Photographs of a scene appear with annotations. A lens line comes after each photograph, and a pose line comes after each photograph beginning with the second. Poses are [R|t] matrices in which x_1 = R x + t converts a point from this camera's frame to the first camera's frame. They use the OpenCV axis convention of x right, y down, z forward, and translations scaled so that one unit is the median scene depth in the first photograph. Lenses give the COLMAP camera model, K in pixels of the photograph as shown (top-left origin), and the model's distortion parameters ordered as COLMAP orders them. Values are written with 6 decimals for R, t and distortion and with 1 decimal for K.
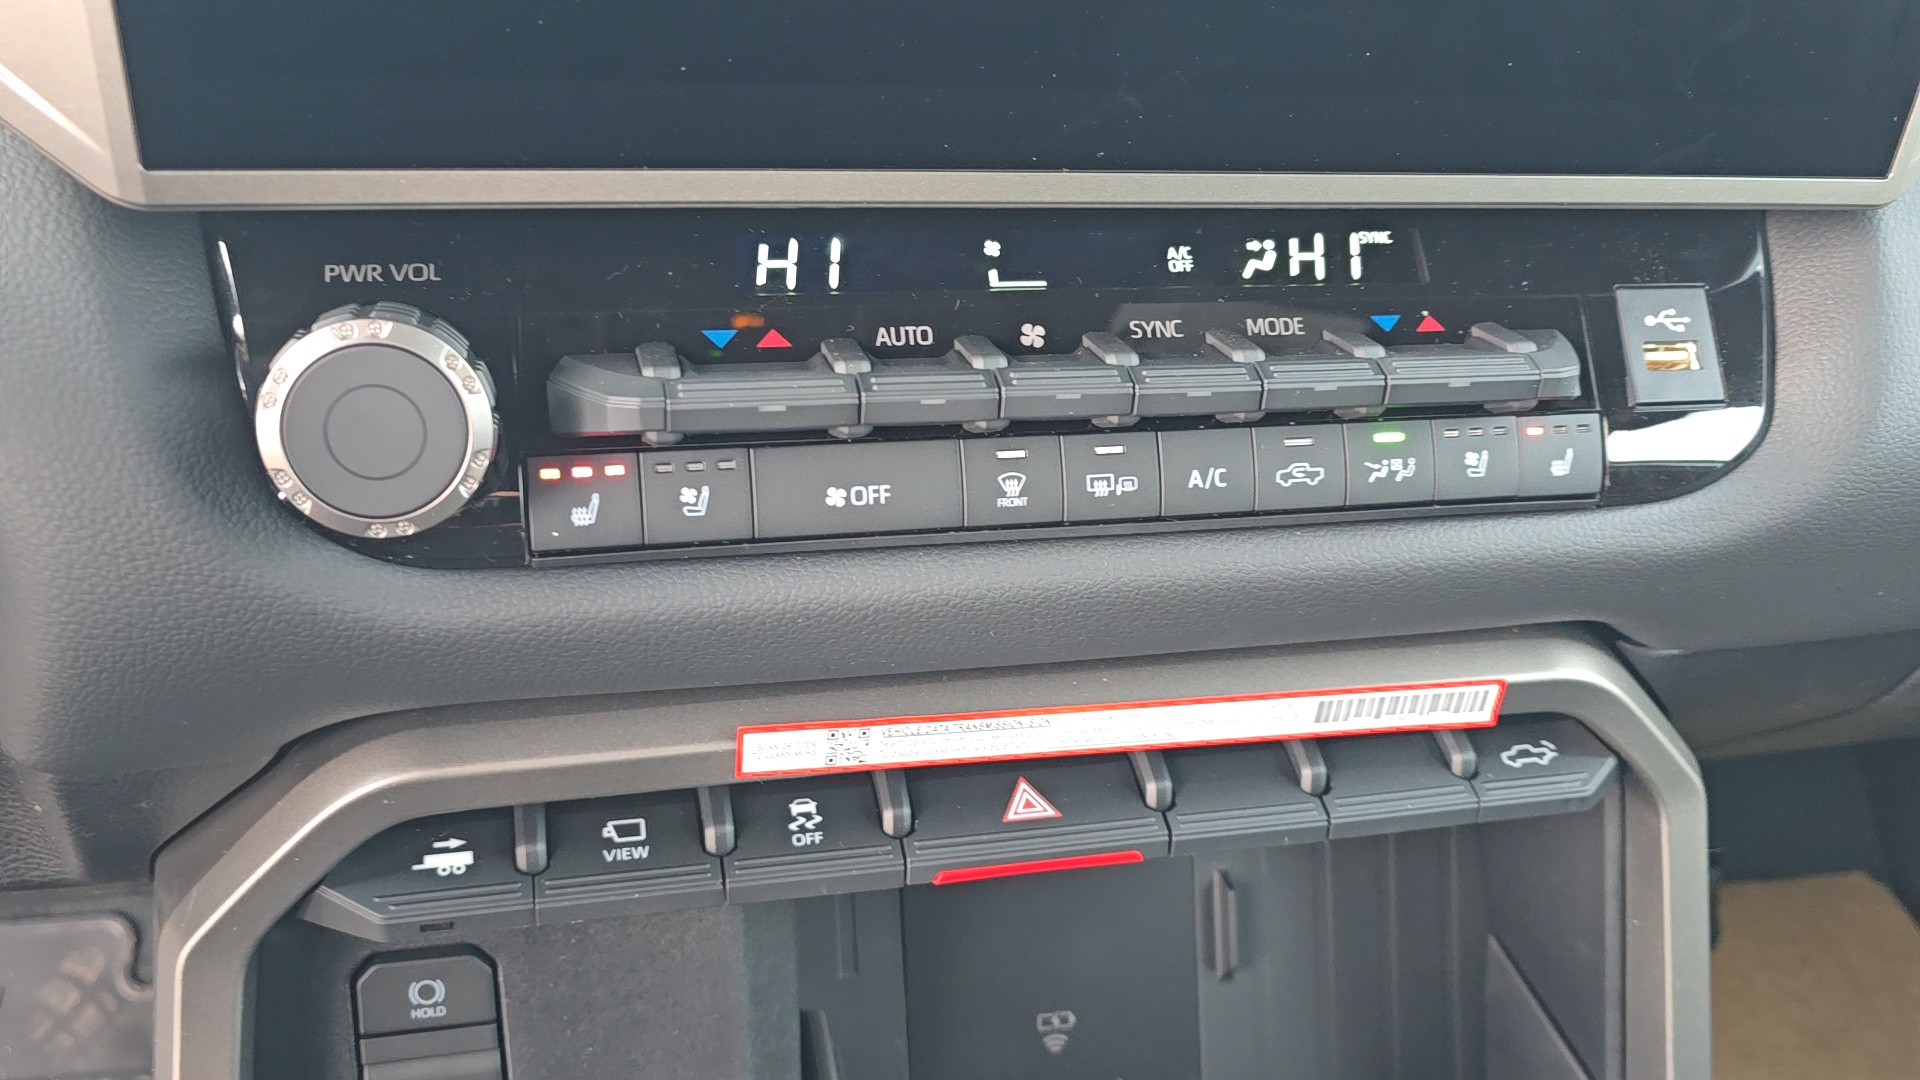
lens RADIAL K [[1611.3, 0, 1025.3], [0, 1611.3, 531.2], [0, 0, 1]] dist [-0.005614, 0.022982]
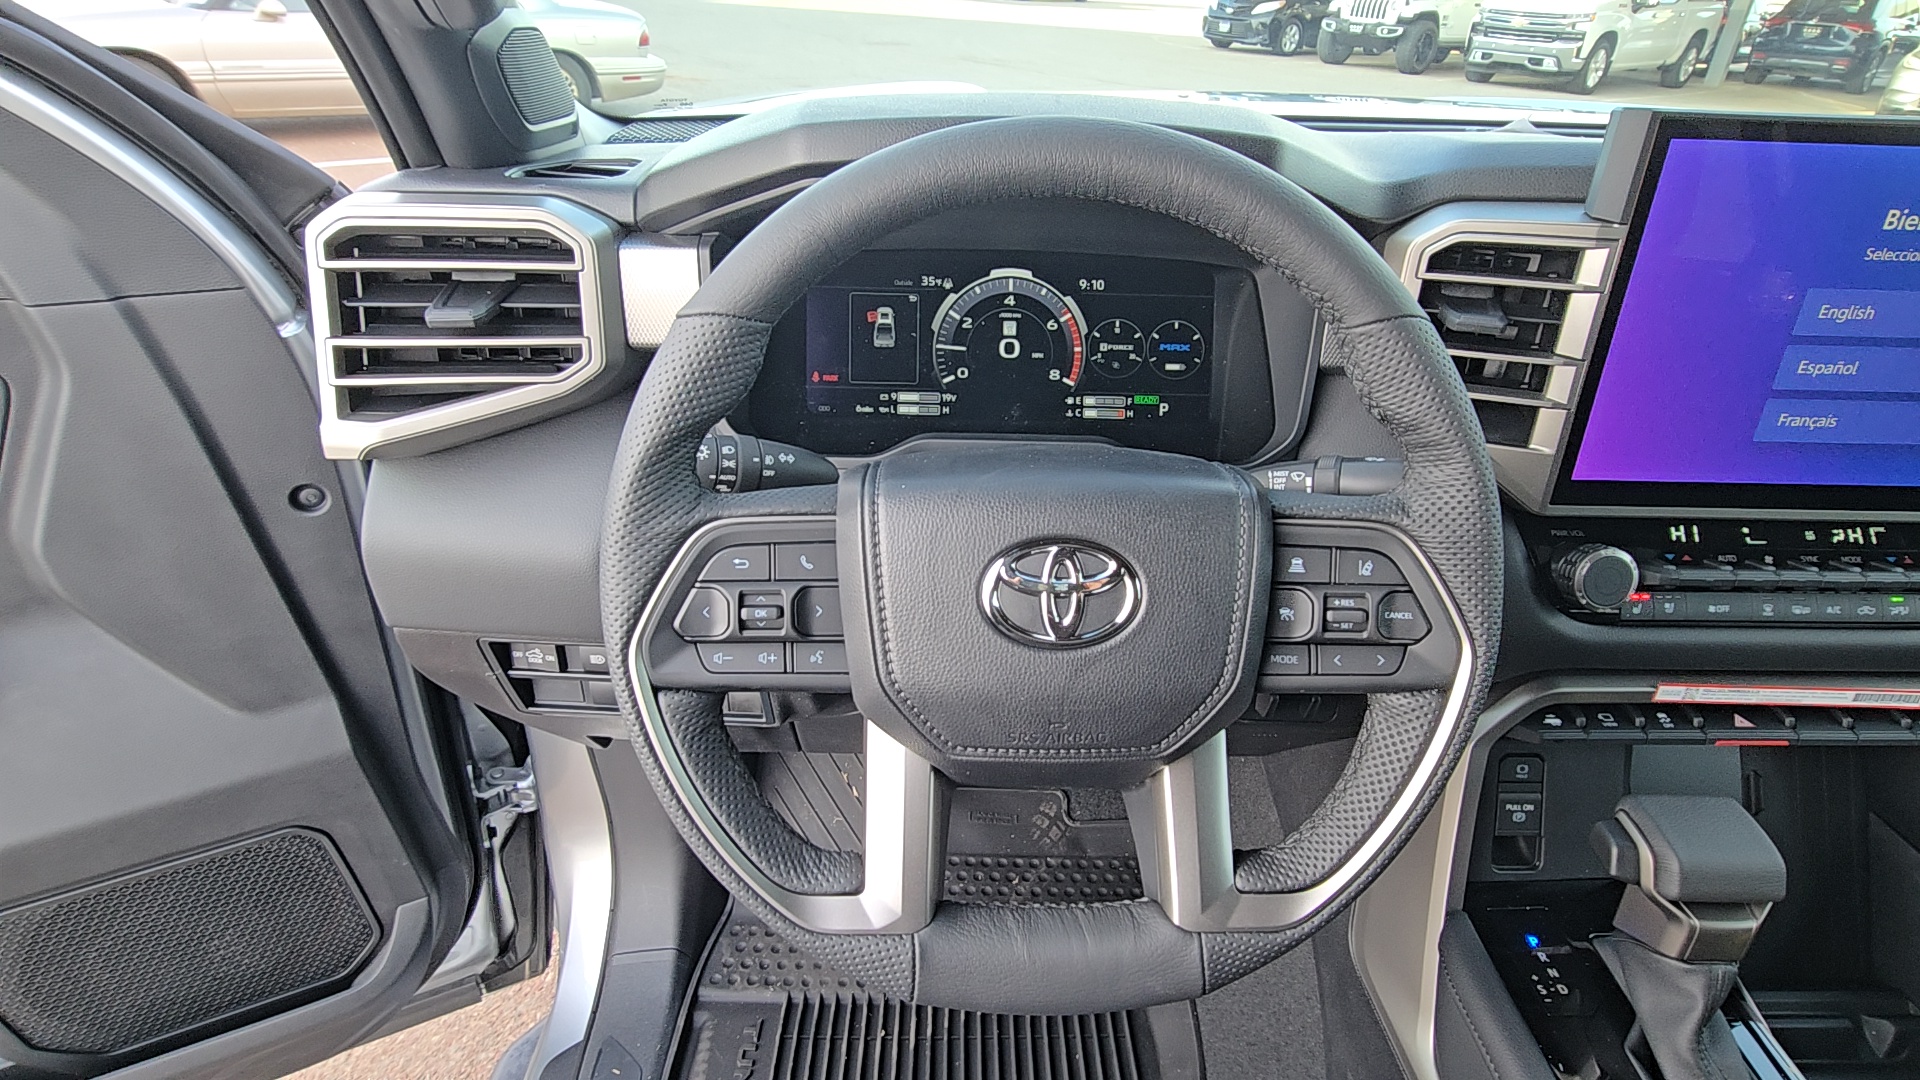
lens RADIAL K [[970.0, 0, 981.1], [0, 970.0, 547.0], [0, 0, 1]] dist [-0.002744, 0.001290]
pose [[0.976314, 0.037496, -0.213085, -1.011038], [-0.061829, 0.992150, -0.108703, 0.139009], [0.207336, 0.119303, 0.970968, -1.036235]]
